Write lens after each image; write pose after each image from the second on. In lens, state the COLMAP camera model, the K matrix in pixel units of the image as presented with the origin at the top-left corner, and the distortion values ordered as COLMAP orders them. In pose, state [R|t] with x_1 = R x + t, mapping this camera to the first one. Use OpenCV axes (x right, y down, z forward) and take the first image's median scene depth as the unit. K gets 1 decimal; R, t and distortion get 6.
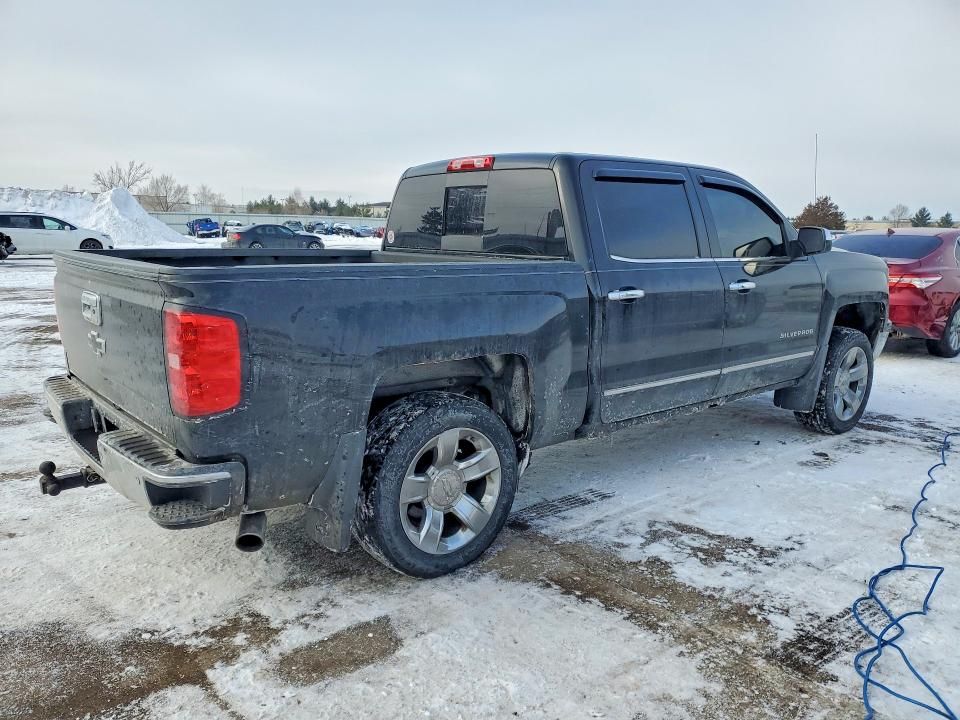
lens RADIAL K [[748.5, 0, 479.0], [0, 748.5, 360.5], [0, 0, 1]] dist [0.010199, 0.016627]
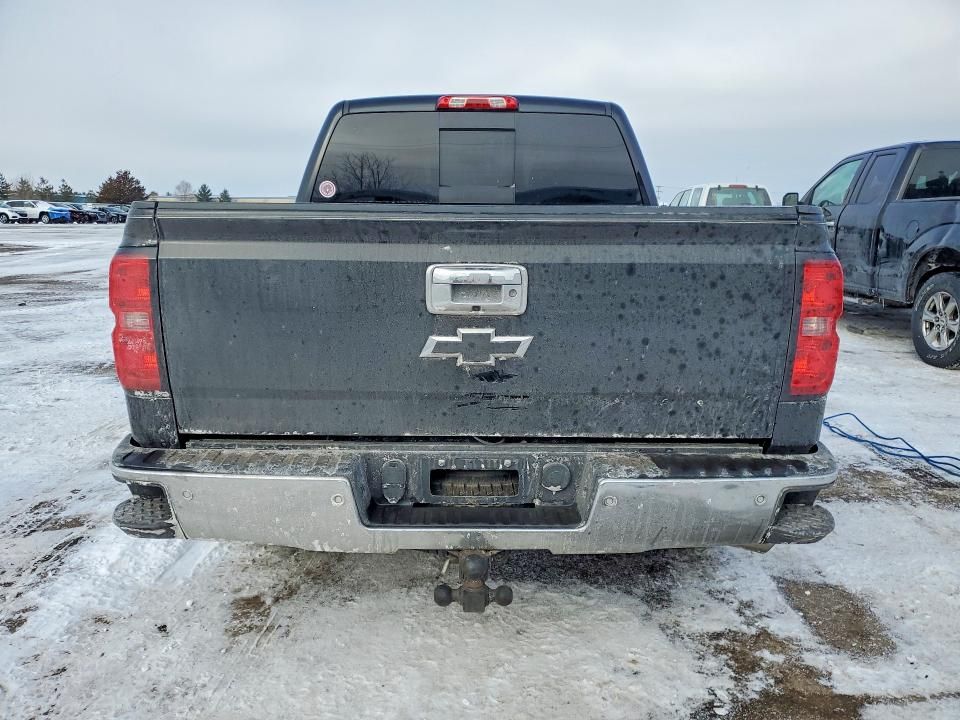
lens RADIAL K [[748.5, 0, 480.7], [0, 748.5, 358.9], [0, 0, 1]] dist [0.010199, 0.016627]
pose [[0.638030, -0.160238, 0.753154, -1.066503], [0.137875, 0.986074, 0.092994, -0.074821], [-0.757567, 0.044508, 0.651238, 0.664517]]
